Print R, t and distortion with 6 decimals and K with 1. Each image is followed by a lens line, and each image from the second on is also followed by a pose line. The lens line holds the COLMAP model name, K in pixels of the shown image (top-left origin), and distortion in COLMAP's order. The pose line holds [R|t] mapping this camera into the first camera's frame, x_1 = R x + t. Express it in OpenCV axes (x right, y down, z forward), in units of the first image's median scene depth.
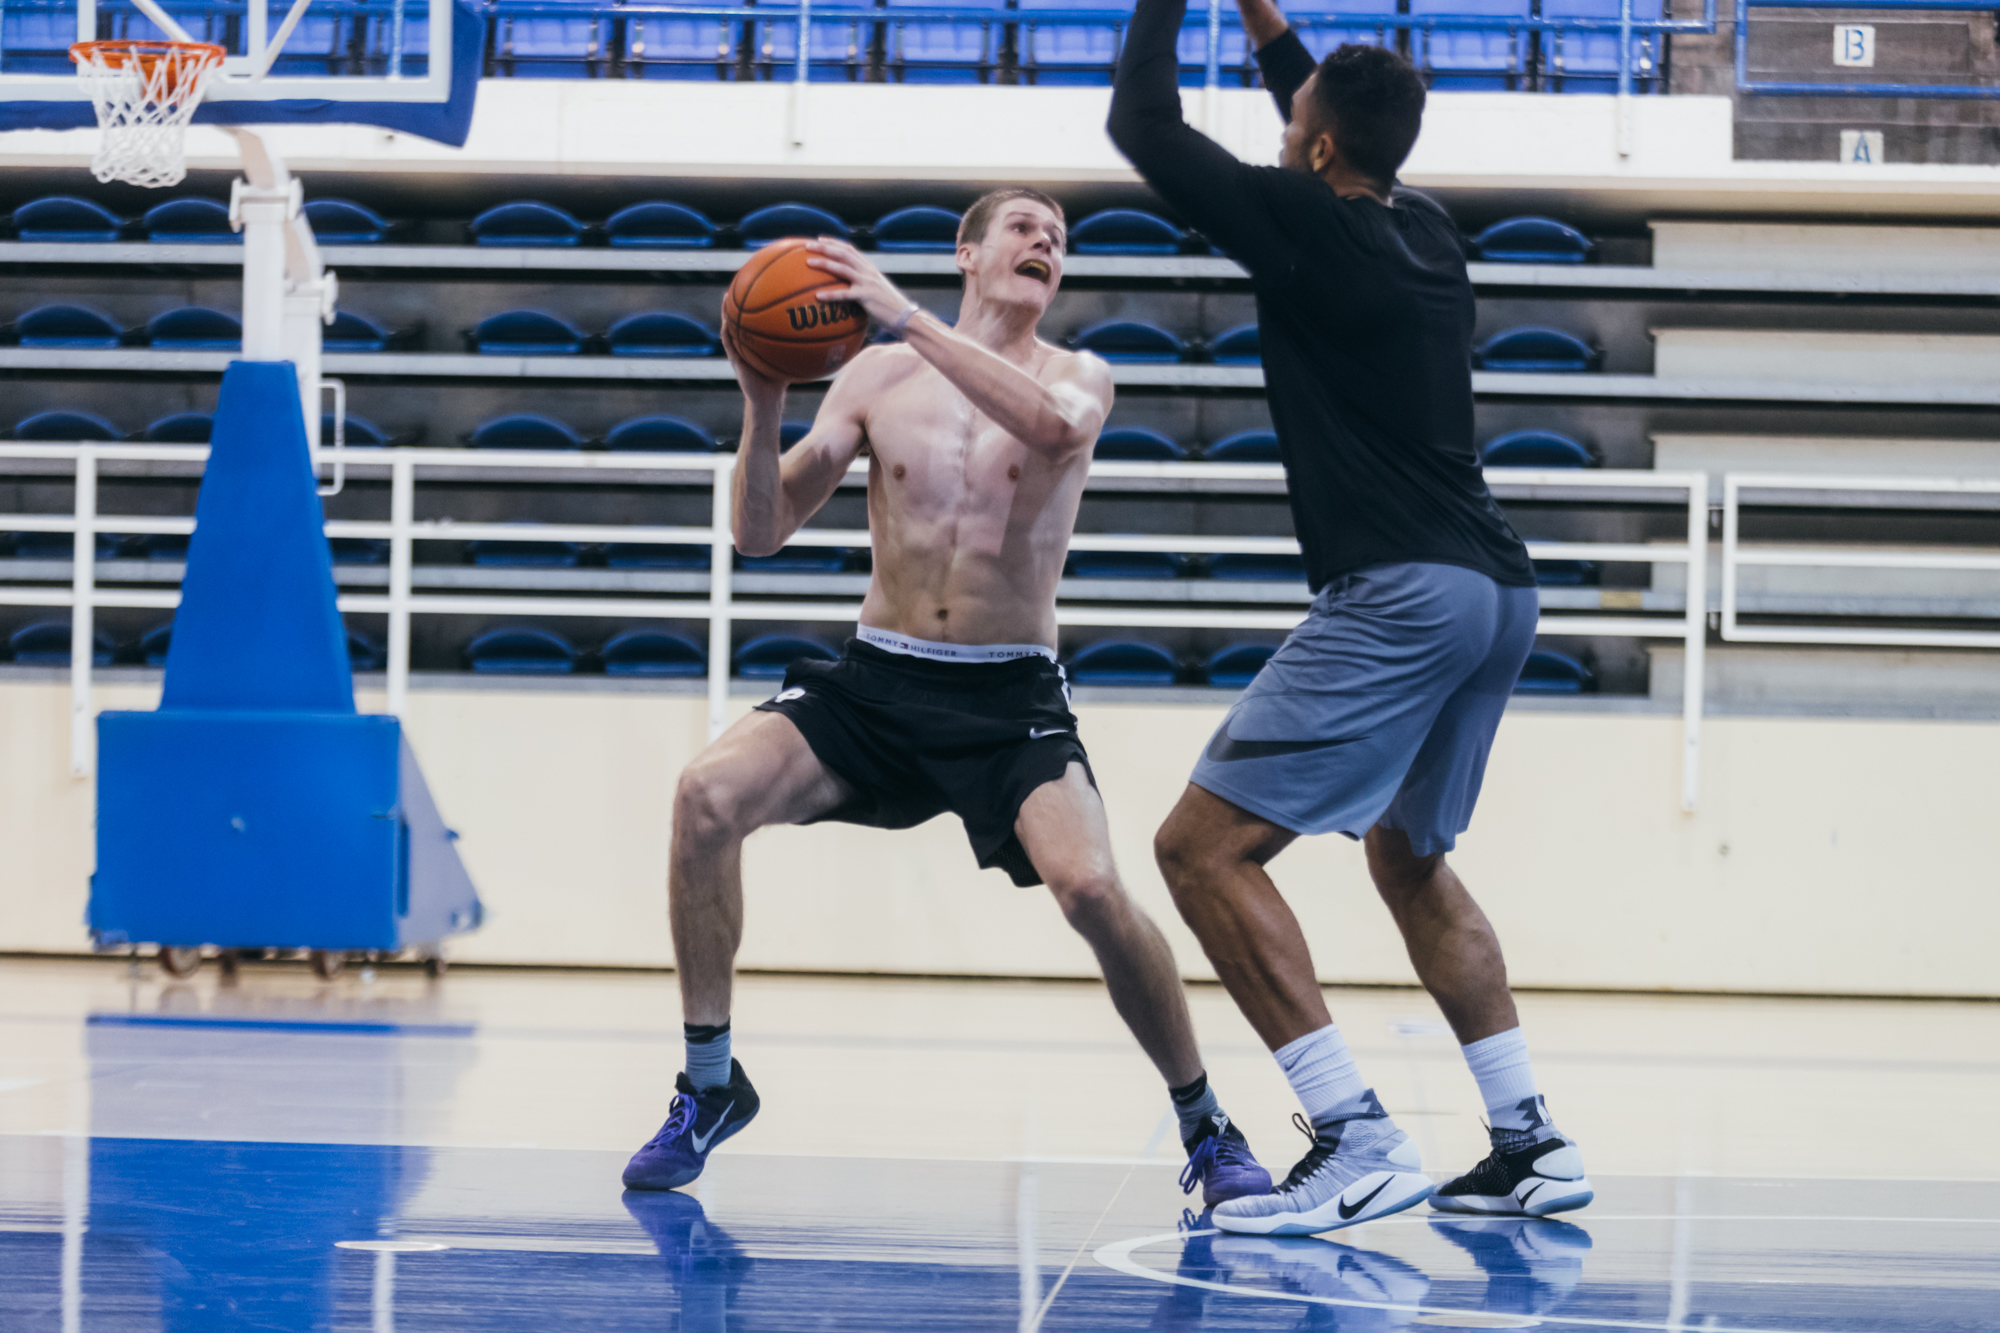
lens RADIAL K [[3934.2, 0, 999.9], [0, 3934.2, 667.3], [0, 0, 1]] dist [0.044075, 0.000000]
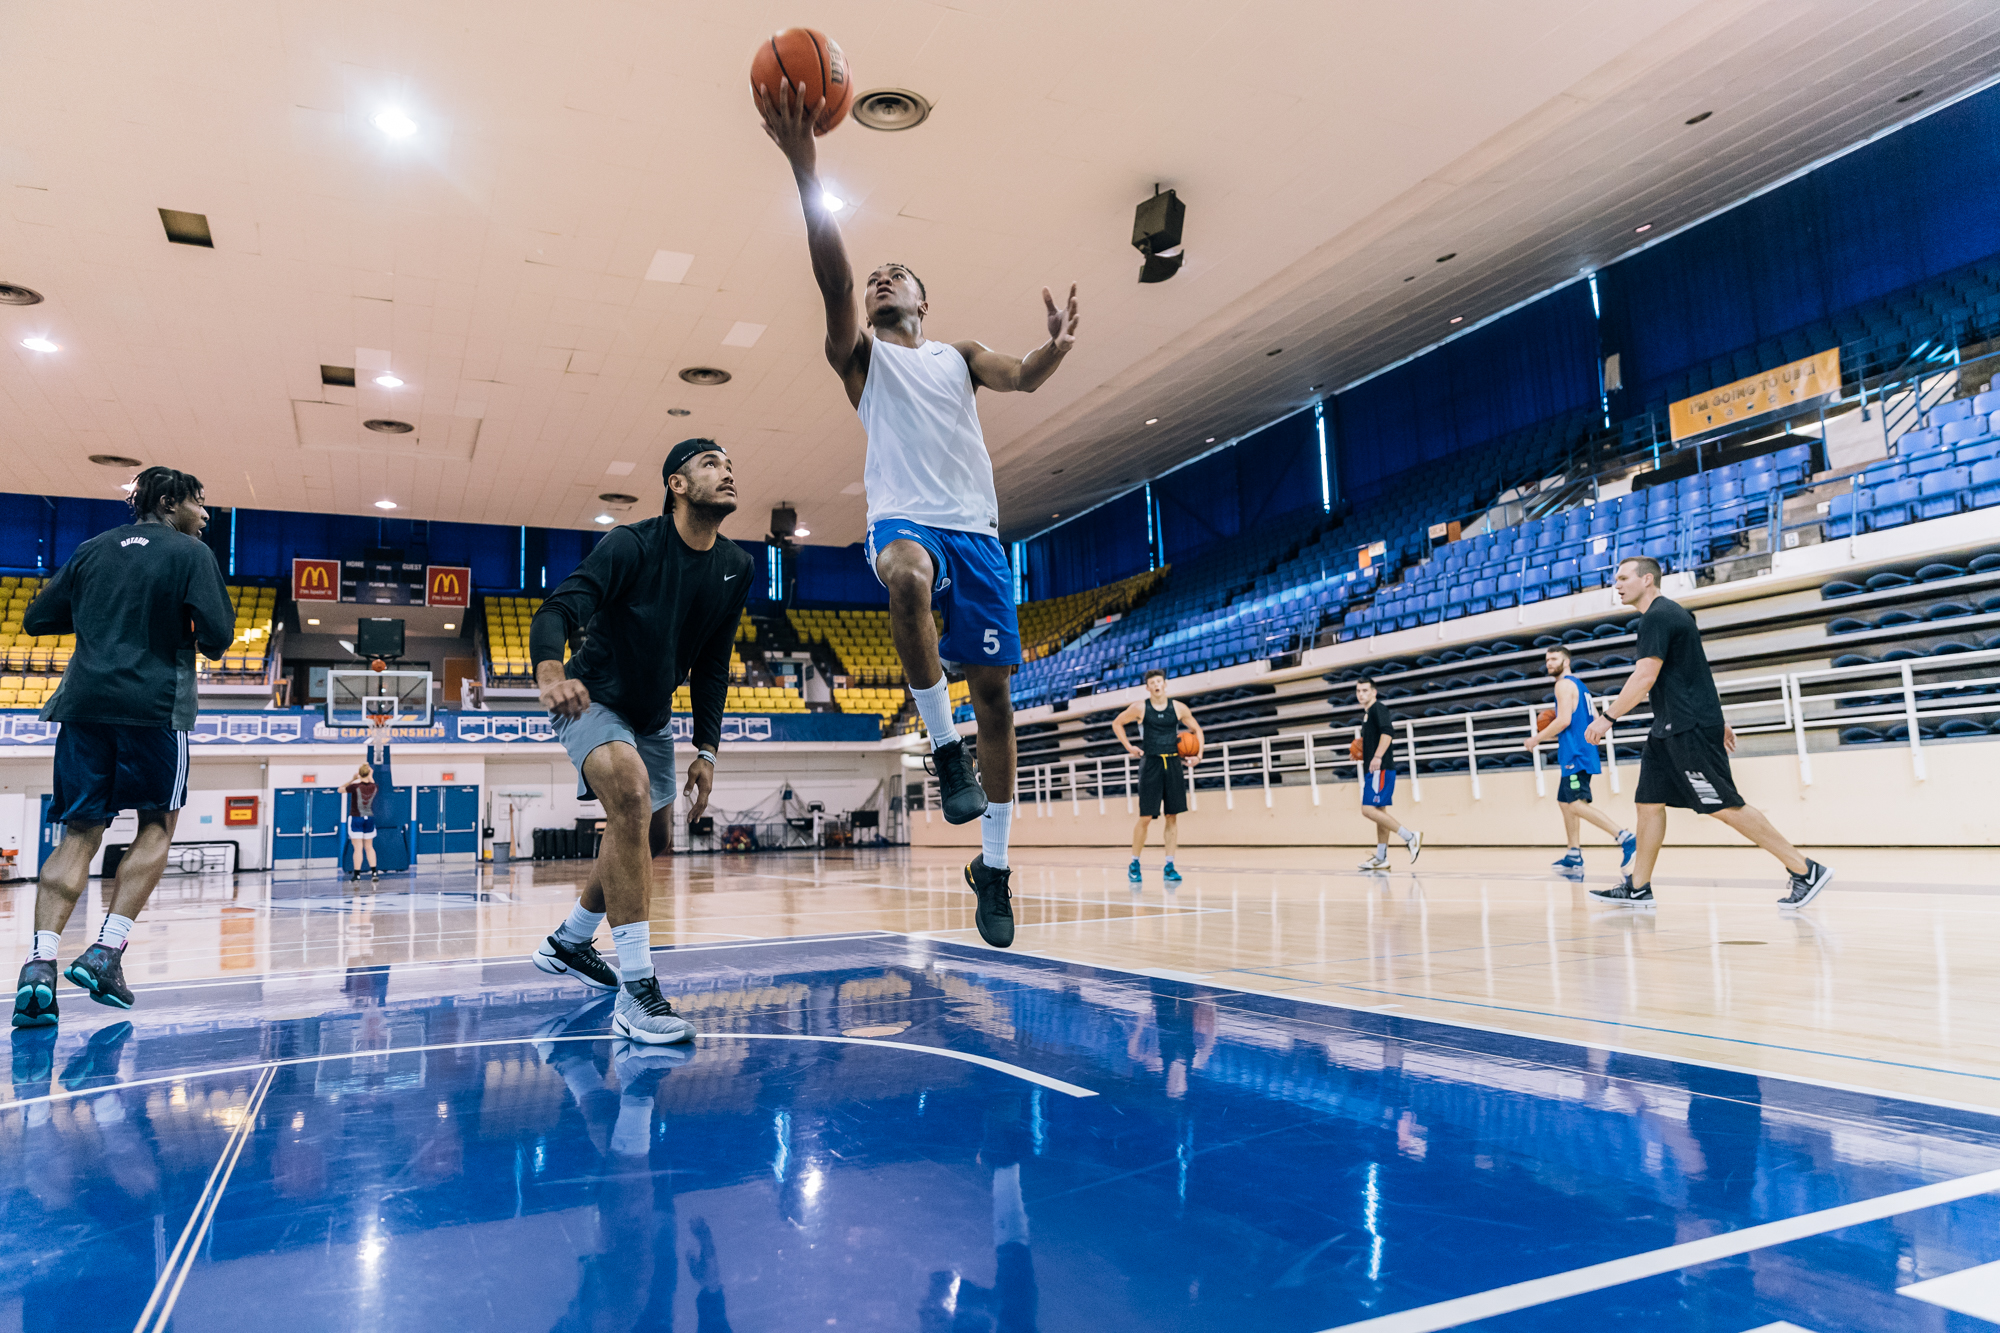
lens RADIAL K [[1352.1, 0, 1000.4], [0, 1352.1, 665.2], [0, 0, 1]] dist [-0.005860, -0.001935]
pose [[0.454676, -0.138379, -0.879841, 0.746690], [0.079257, 0.990224, -0.114782, 0.013175], [0.887123, -0.017545, 0.461199, -0.028116]]
